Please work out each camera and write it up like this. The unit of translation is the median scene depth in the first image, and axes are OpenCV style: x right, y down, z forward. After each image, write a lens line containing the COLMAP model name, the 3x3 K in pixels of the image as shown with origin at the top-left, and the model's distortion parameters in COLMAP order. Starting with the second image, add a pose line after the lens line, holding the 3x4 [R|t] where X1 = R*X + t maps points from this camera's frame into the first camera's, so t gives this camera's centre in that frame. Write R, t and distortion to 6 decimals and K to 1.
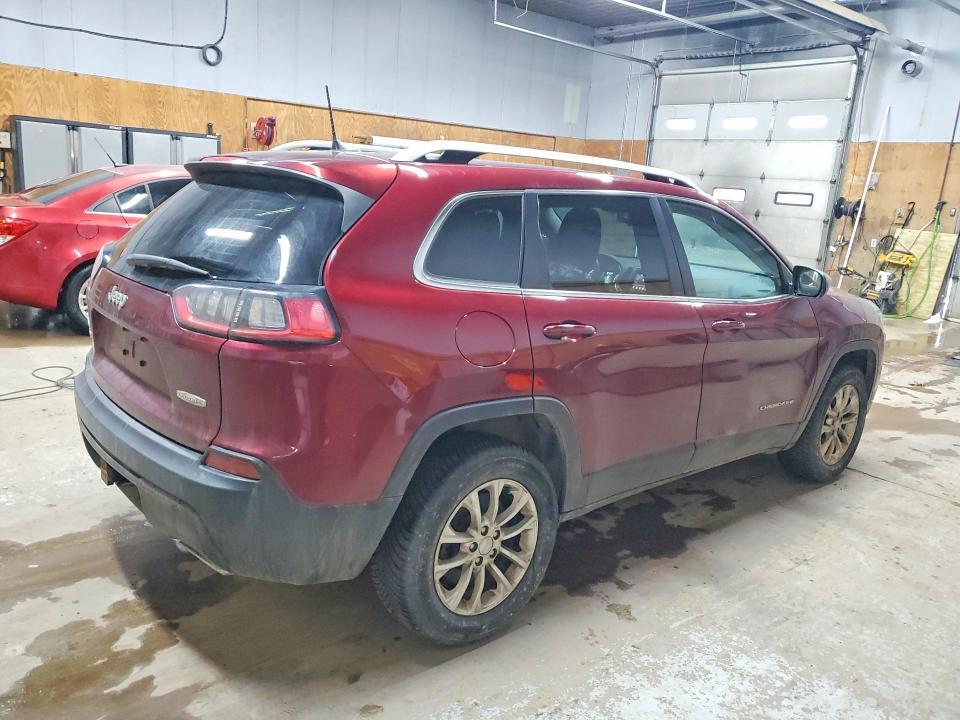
lens RADIAL K [[742.2, 0, 481.6], [0, 742.2, 358.2], [0, 0, 1]] dist [0.021019, -0.002021]
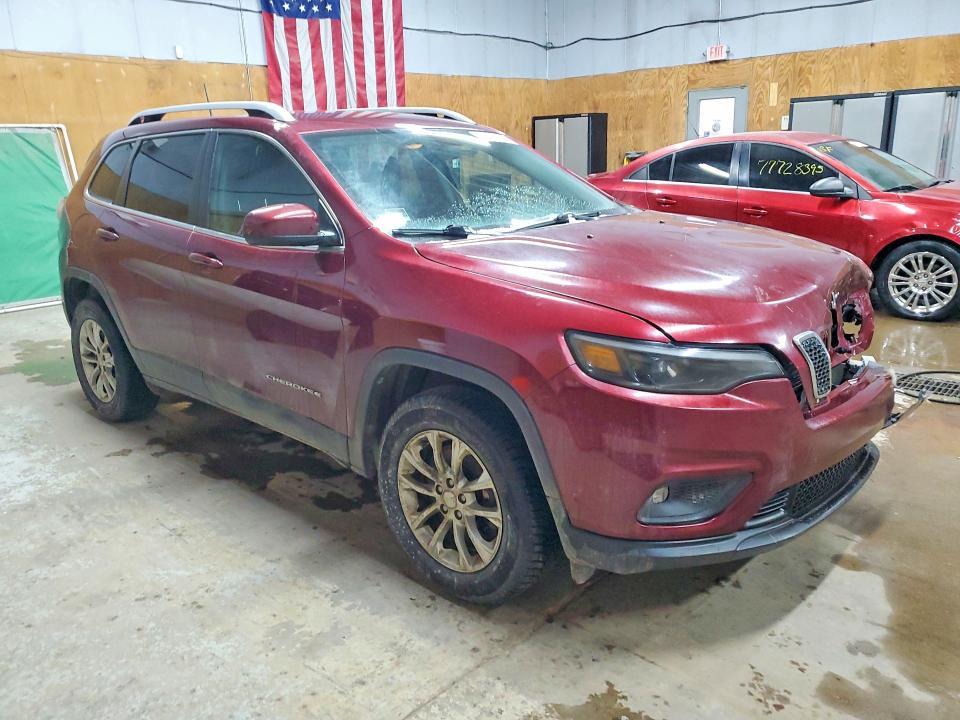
lens RADIAL K [[742.2, 0, 482.8], [0, 742.2, 365.3], [0, 0, 1]] dist [0.021019, -0.002021]
pose [[0.117414, 0.206560, -0.971364, 1.084950], [-0.187398, 0.965165, 0.182590, -0.127717], [0.975242, 0.160593, 0.152032, 0.994024]]
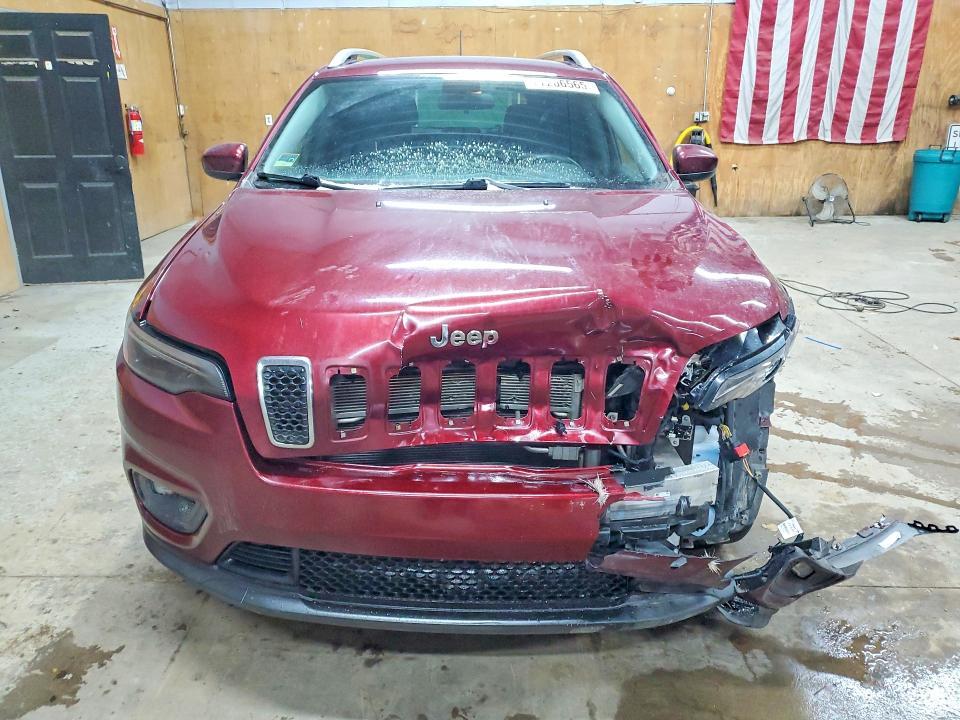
lens RADIAL K [[742.2, 0, 475.7], [0, 742.2, 353.8], [0, 0, 1]] dist [0.021019, -0.002021]
pose [[-0.645872, 0.176983, -0.742648, 0.823482], [-0.213640, 0.891995, 0.398375, -0.272250], [0.732944, 0.415958, -0.538305, 1.566317]]
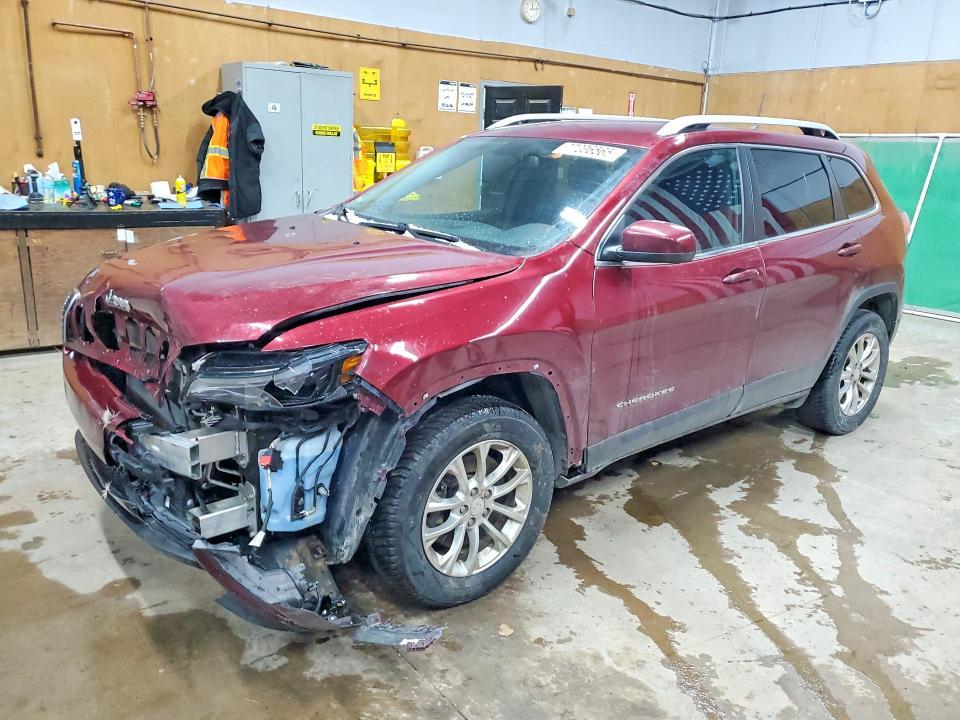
lens RADIAL K [[742.2, 0, 480.0], [0, 742.2, 360.5], [0, 0, 1]] dist [0.021019, -0.002021]
pose [[-0.992882, -0.118874, -0.007420, 0.237497], [-0.107254, 0.865257, 0.489722, -0.409566], [-0.051795, 0.487031, -0.871847, 1.887407]]
